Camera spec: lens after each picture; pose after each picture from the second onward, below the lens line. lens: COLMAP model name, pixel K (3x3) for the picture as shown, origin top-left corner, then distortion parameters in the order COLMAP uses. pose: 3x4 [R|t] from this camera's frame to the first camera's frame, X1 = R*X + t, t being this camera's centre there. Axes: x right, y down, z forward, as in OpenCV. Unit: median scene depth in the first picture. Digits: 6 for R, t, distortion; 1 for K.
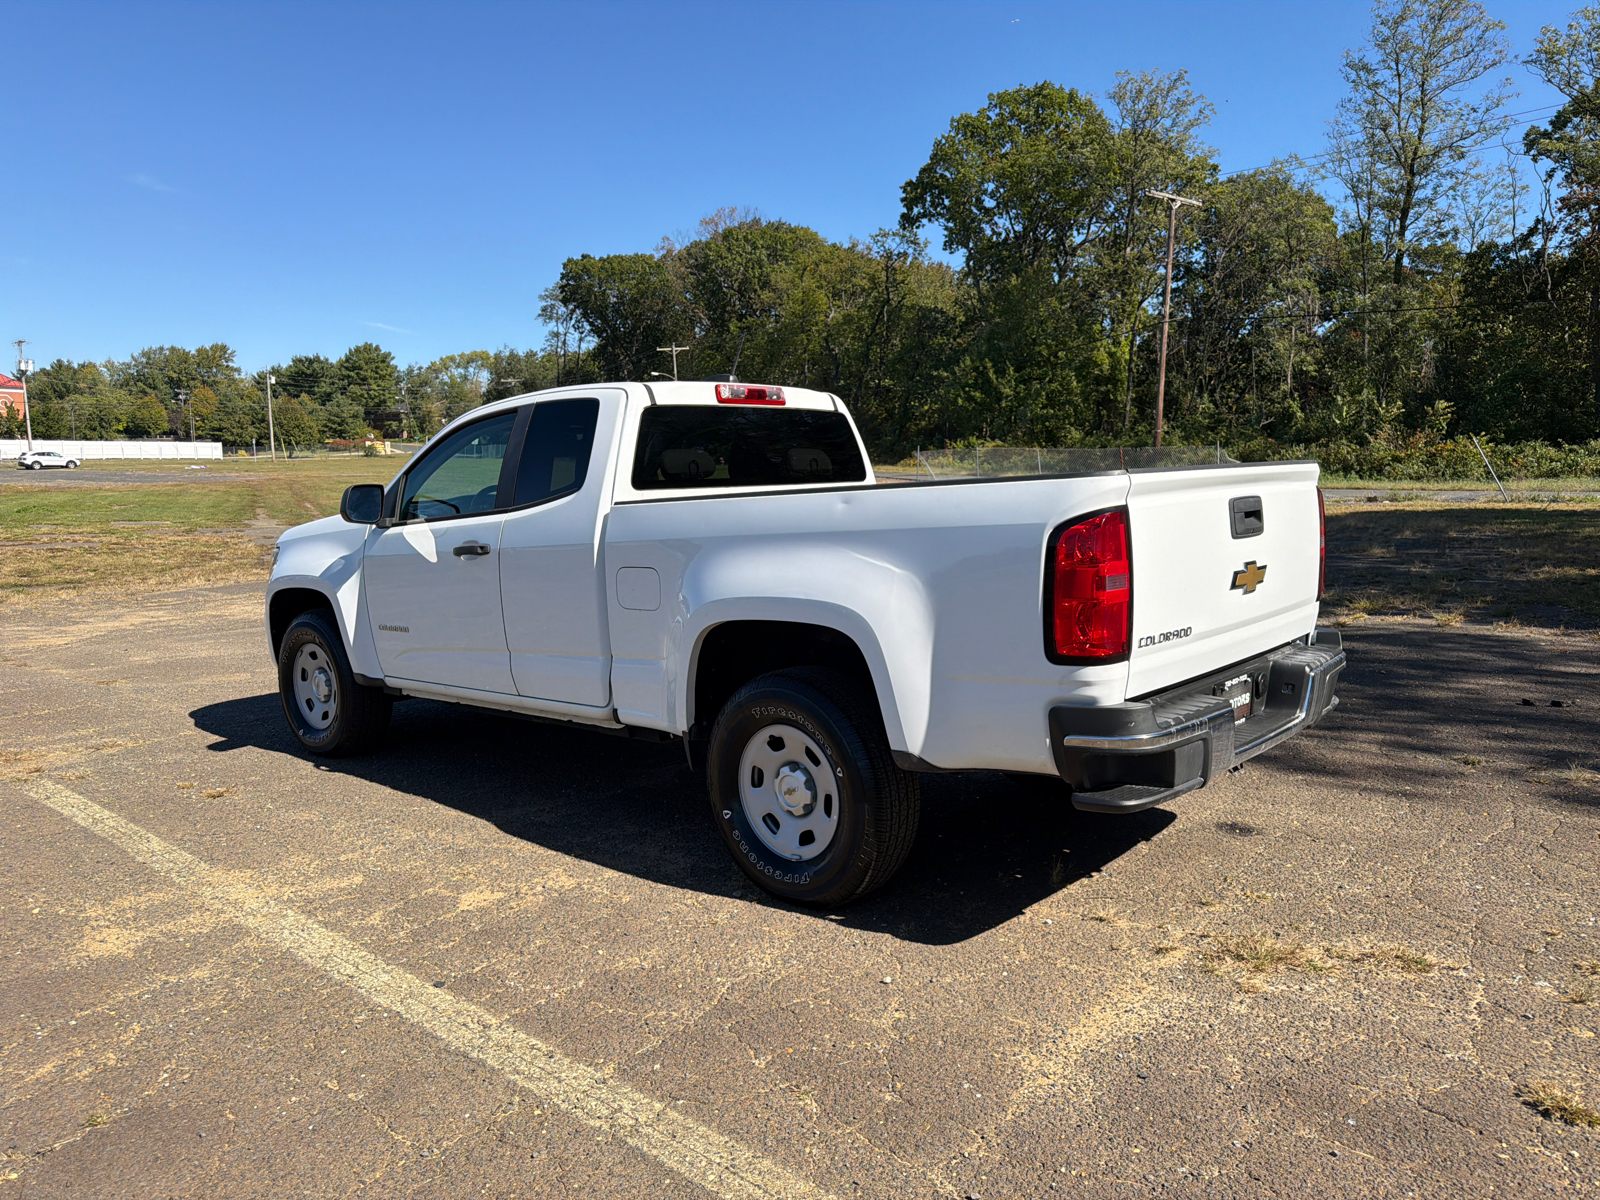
lens RADIAL K [[1128.7, 0, 800.3], [0, 1128.7, 605.3], [0, 0, 1]] dist [0.053279, -0.068035]
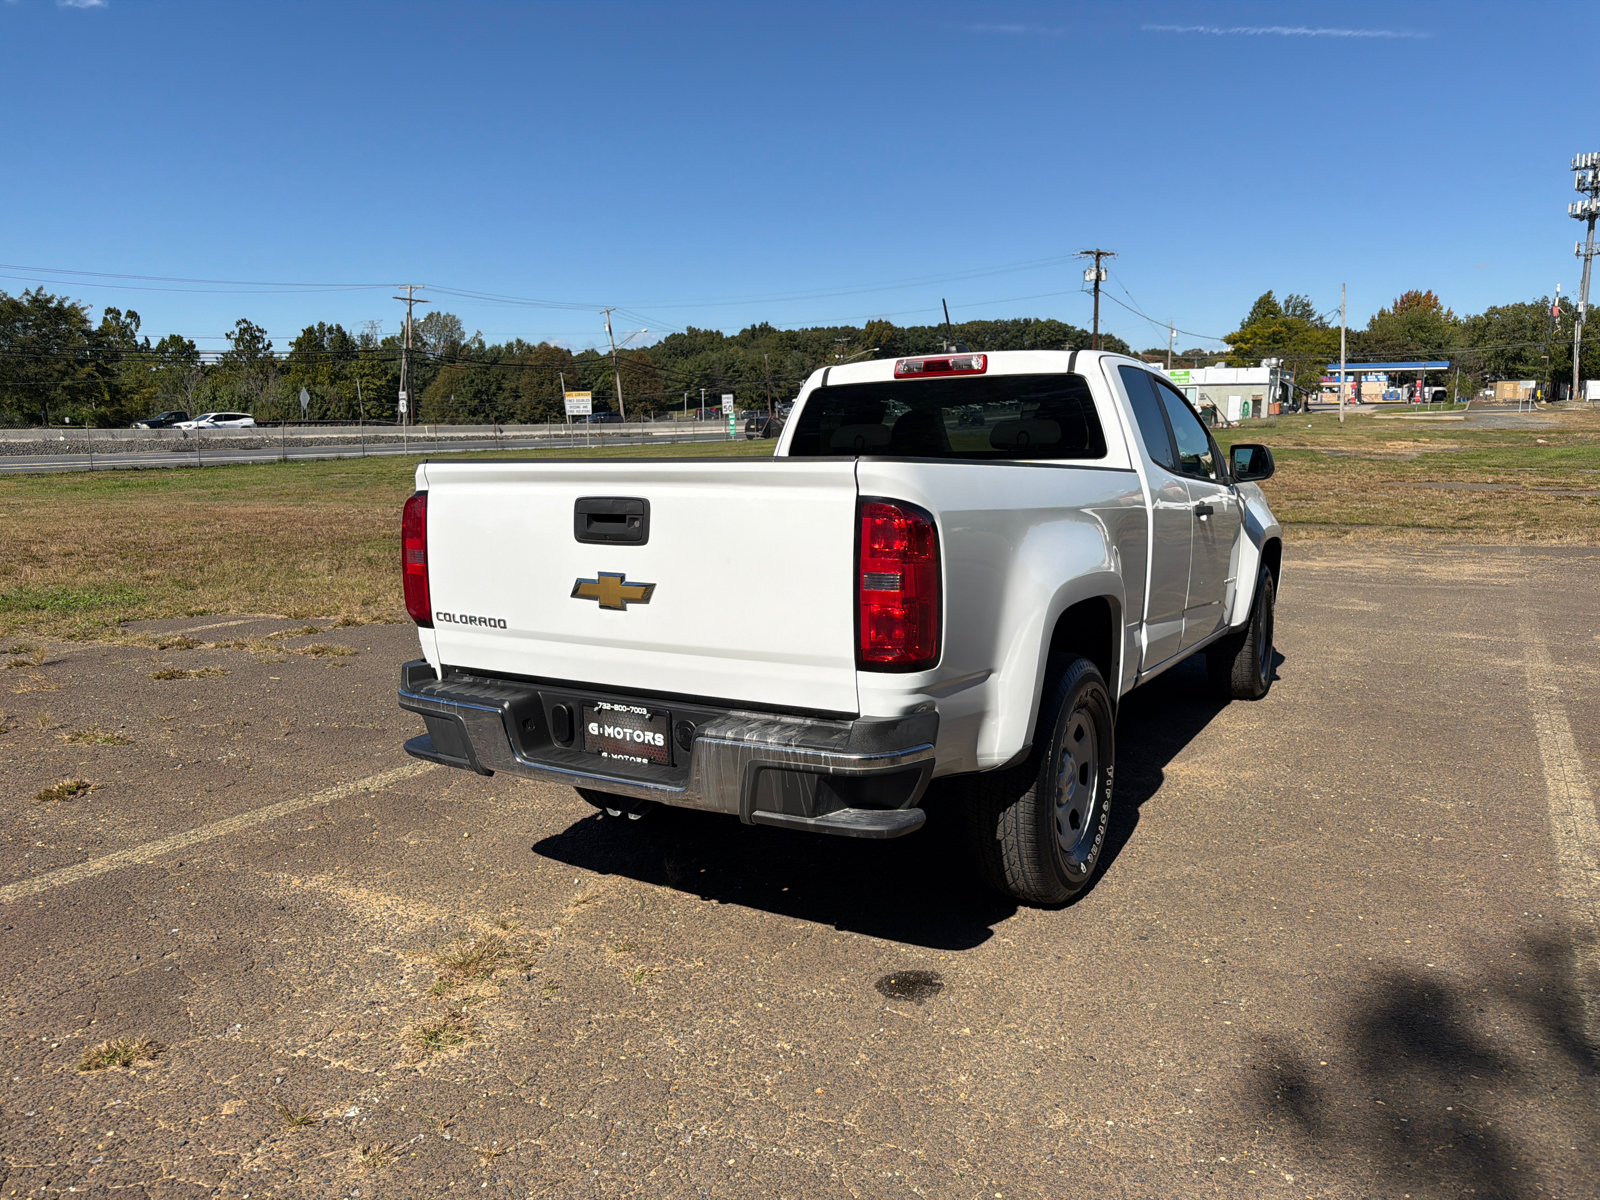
lens RADIAL K [[1128.7, 0, 793.7], [0, 1128.7, 605.1], [0, 0, 1]] dist [0.053279, -0.068035]
pose [[0.187075, 0.159577, -0.969298, 0.103057], [-0.107869, 0.984088, 0.141193, -0.012319], [0.976405, 0.078144, 0.201312, 0.079595]]
